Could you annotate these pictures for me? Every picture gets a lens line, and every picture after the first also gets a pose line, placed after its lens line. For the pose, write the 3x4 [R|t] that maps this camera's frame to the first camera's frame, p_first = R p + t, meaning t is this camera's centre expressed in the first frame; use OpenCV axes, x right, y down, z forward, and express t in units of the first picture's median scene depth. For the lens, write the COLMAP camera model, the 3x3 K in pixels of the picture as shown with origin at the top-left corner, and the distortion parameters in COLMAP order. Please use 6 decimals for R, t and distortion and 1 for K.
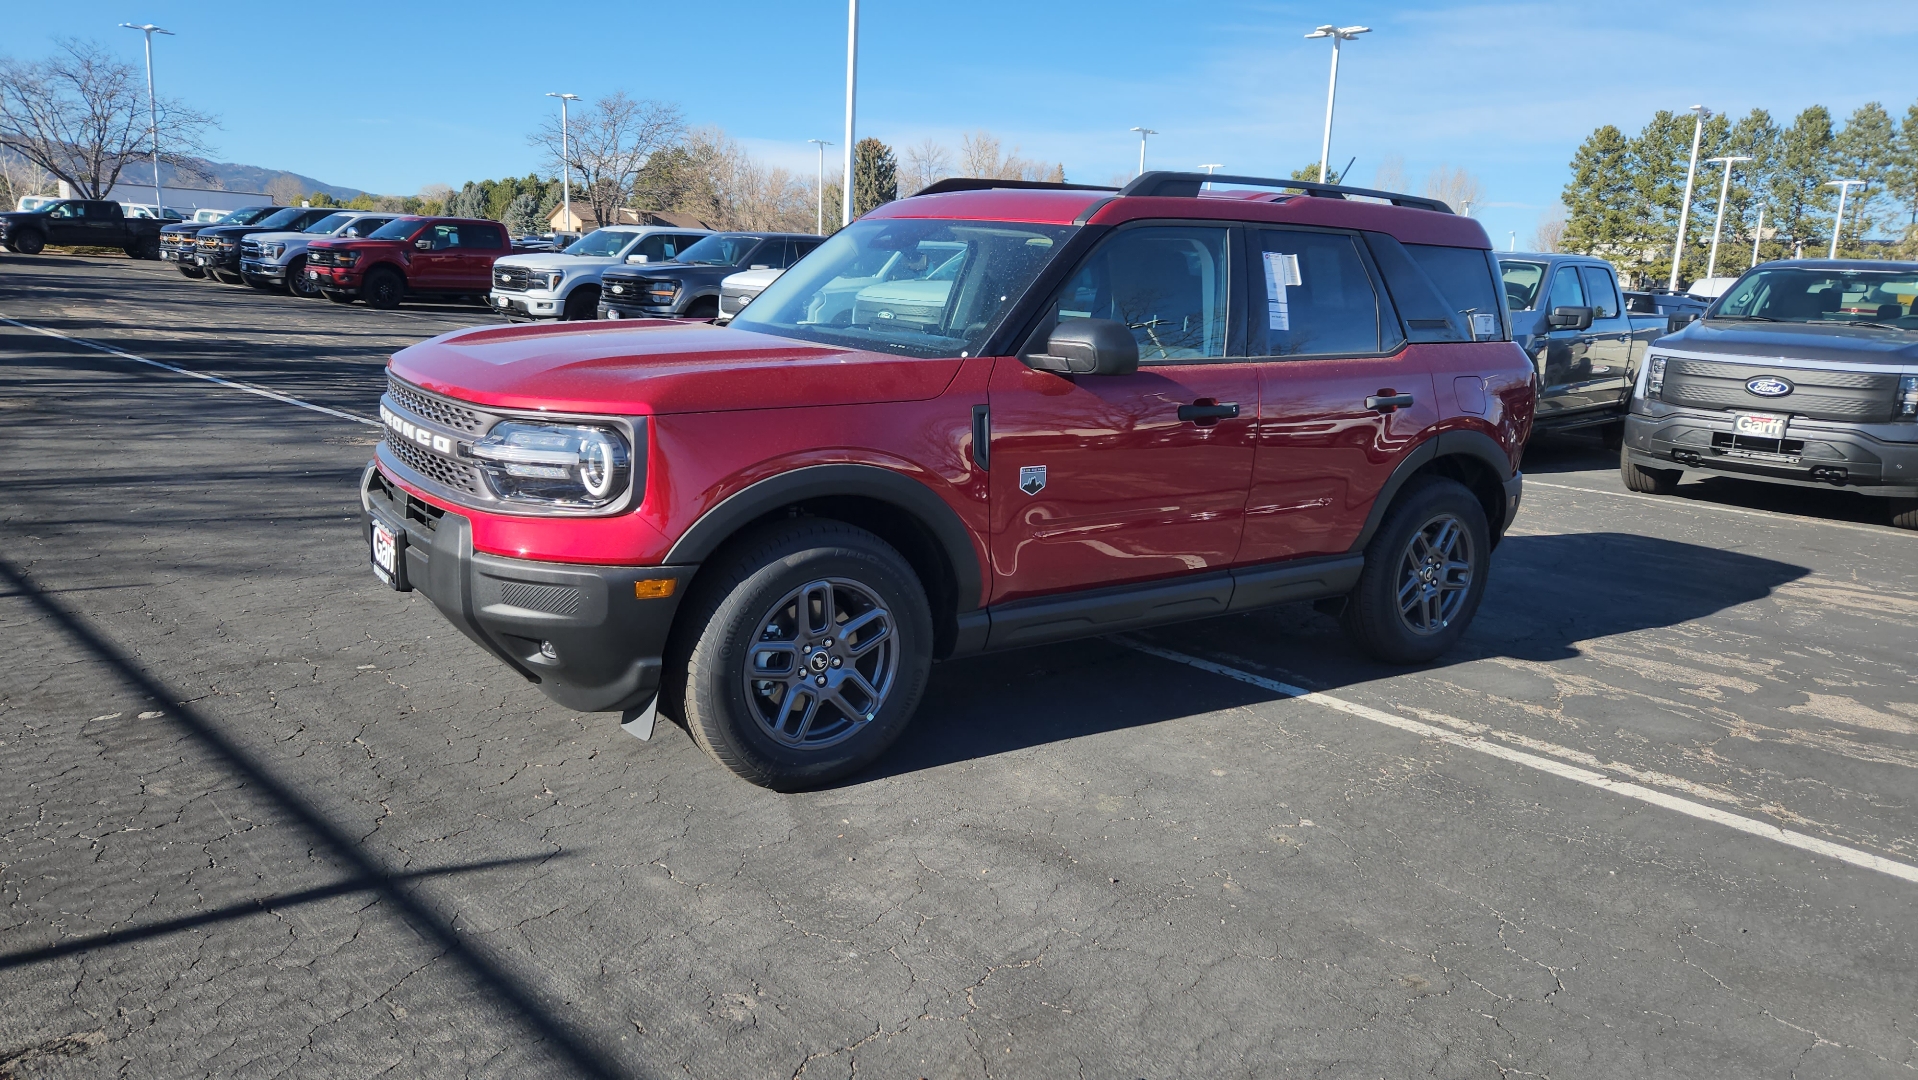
lens RADIAL K [[1281.4, 0, 937.9], [0, 1281.4, 549.3], [0, 0, 1]] dist [0.073064, -0.060069]
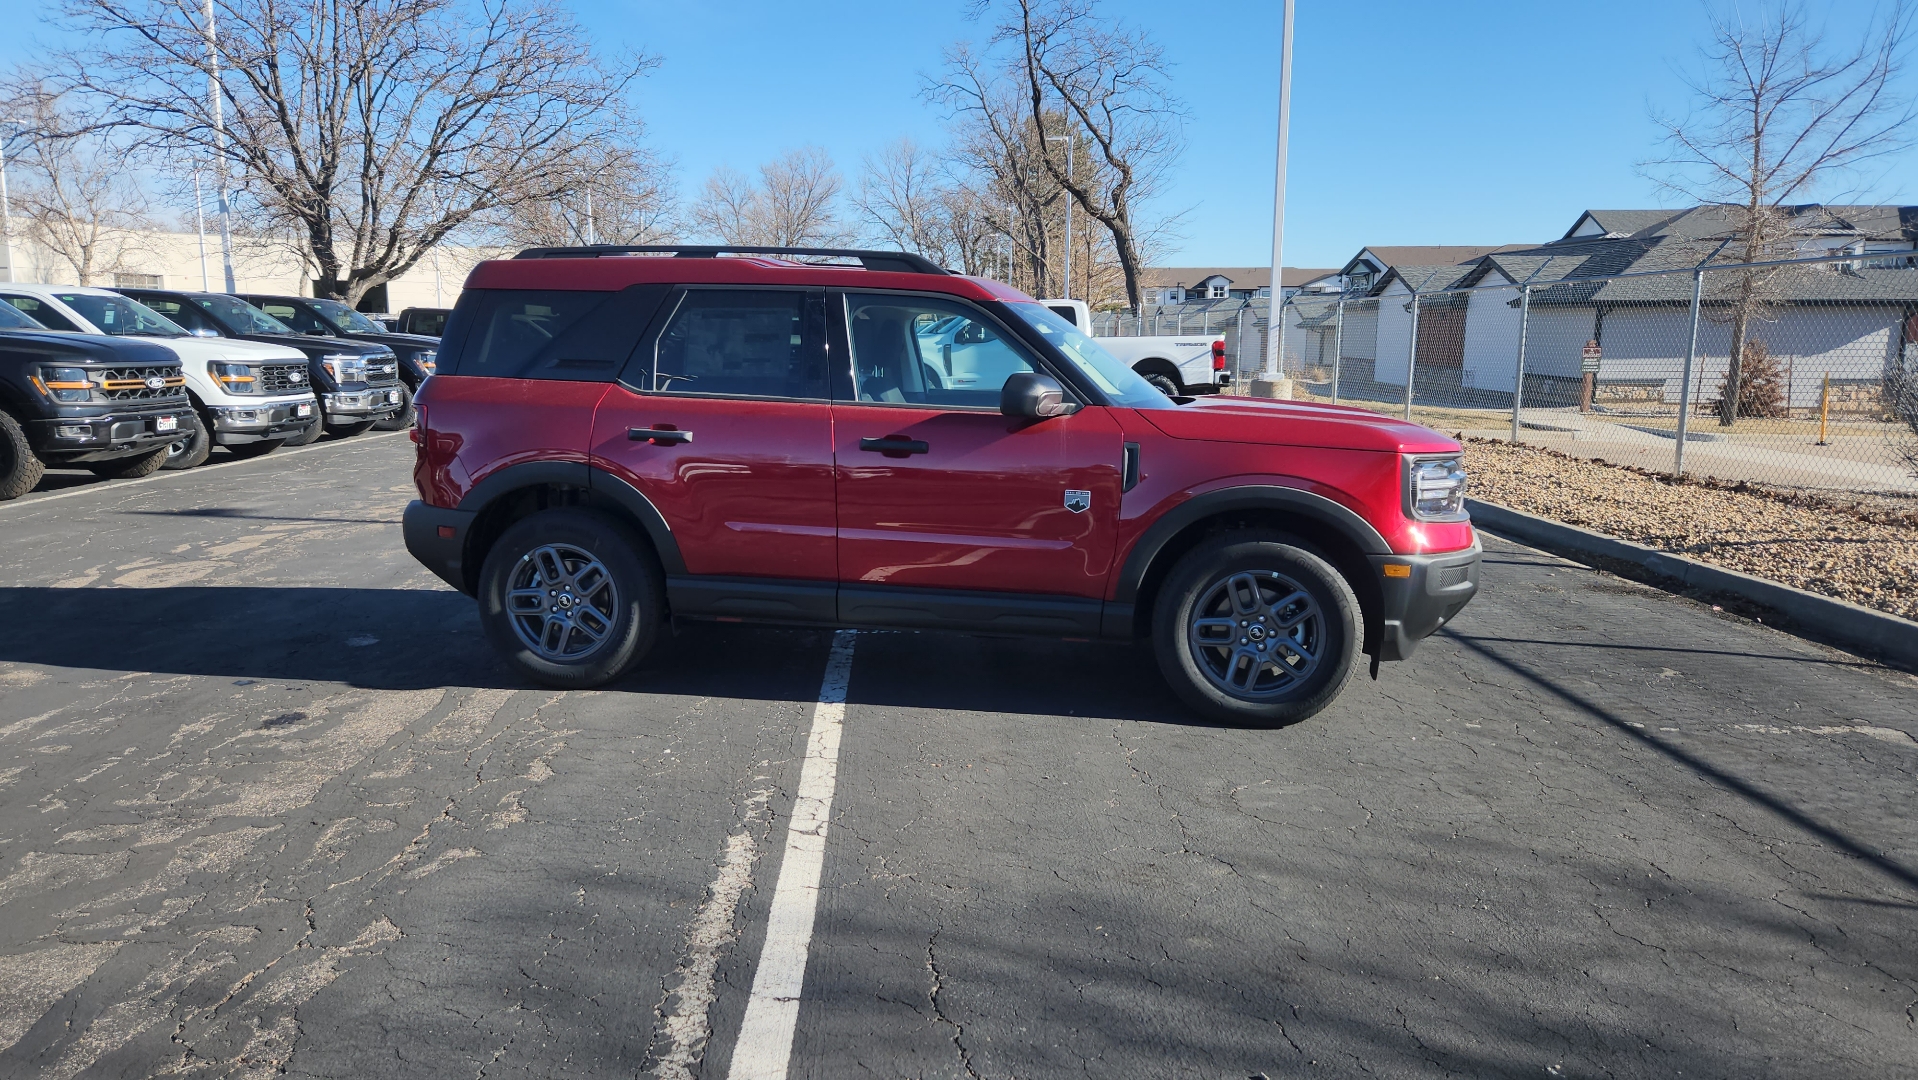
lens RADIAL K [[1281.4, 0, 921.5], [0, 1281.4, 519.2], [0, 0, 1]] dist [0.073064, -0.060069]
pose [[-0.709888, -0.161315, 0.685592, -0.814034], [0.098954, 0.940919, 0.323852, -0.474295], [-0.697329, 0.297741, -0.651984, 1.943998]]
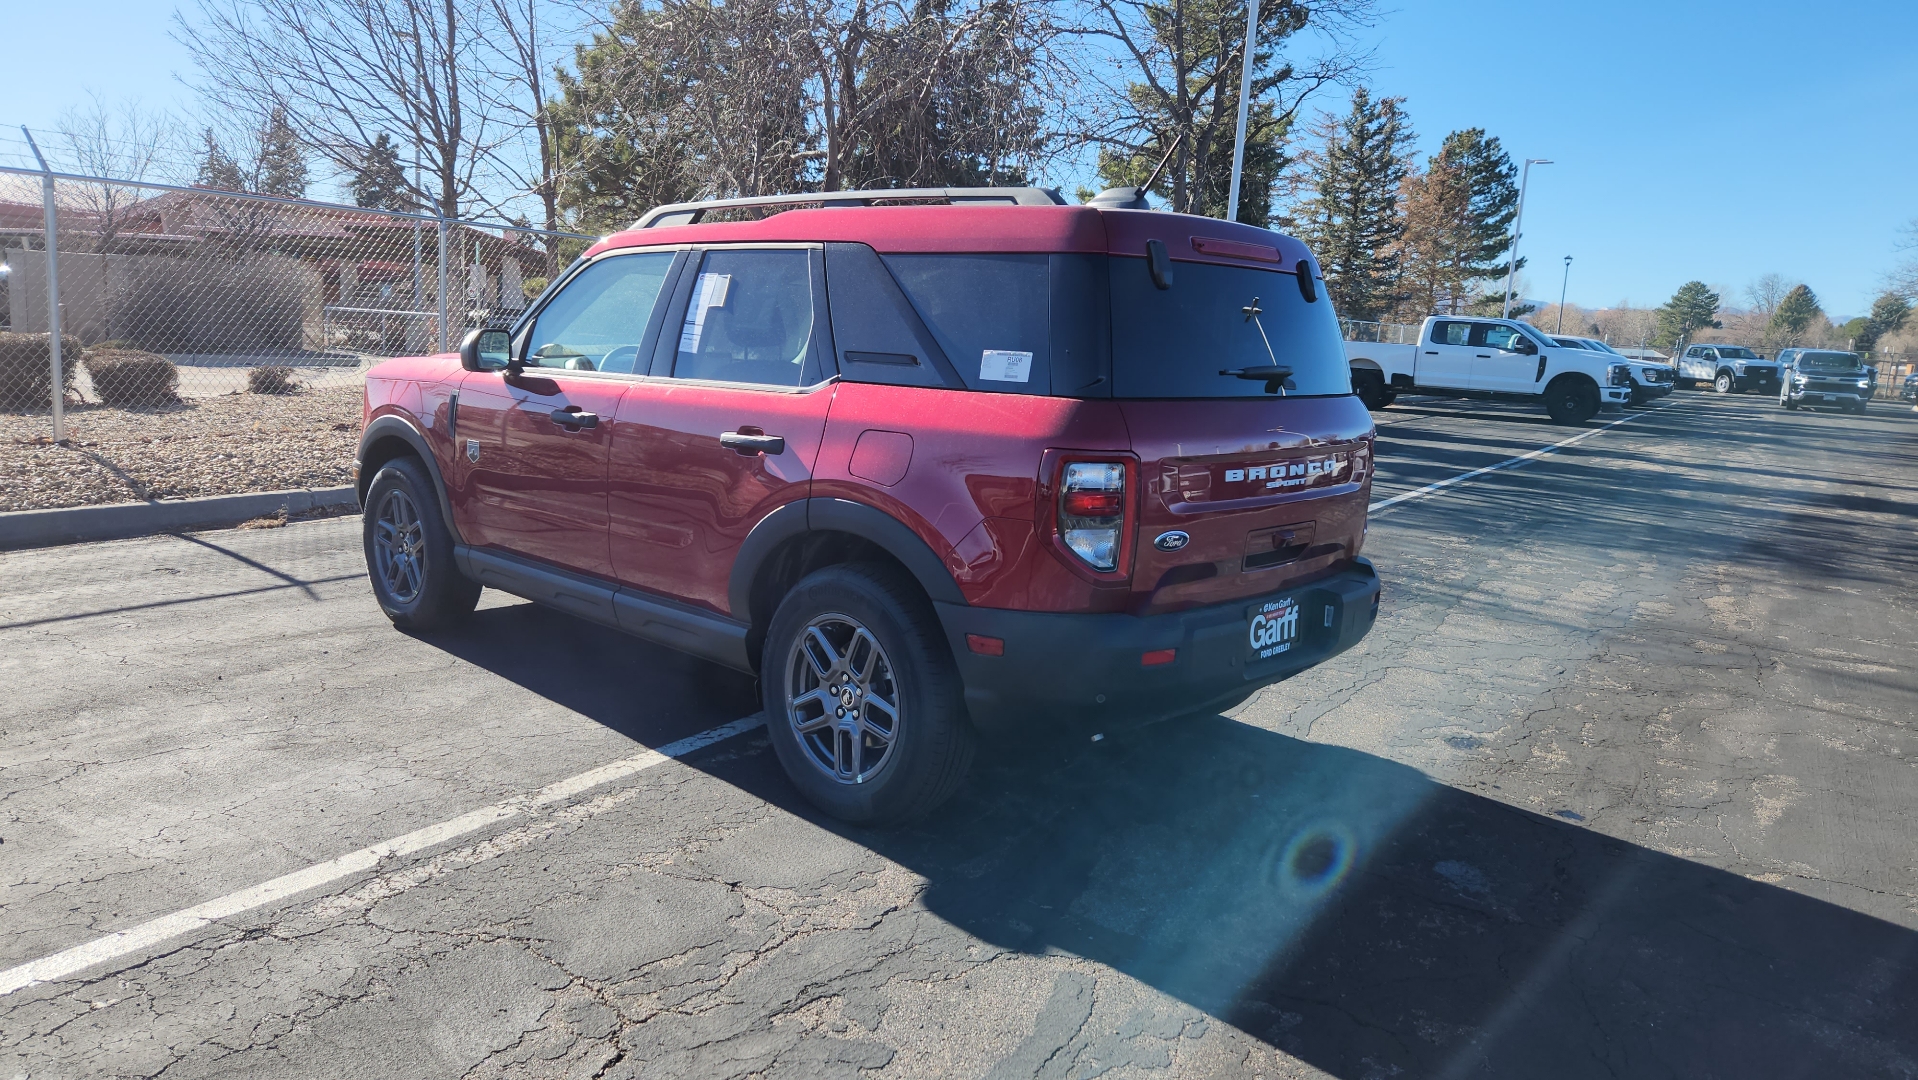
lens RADIAL K [[1281.4, 0, 930.0], [0, 1281.4, 532.8], [0, 0, 1]] dist [0.073064, -0.060069]
pose [[0.200179, 0.113122, -0.973207, 1.209030], [-0.247977, 0.966820, 0.061373, -0.141104], [0.947858, 0.229047, 0.221589, 0.966570]]
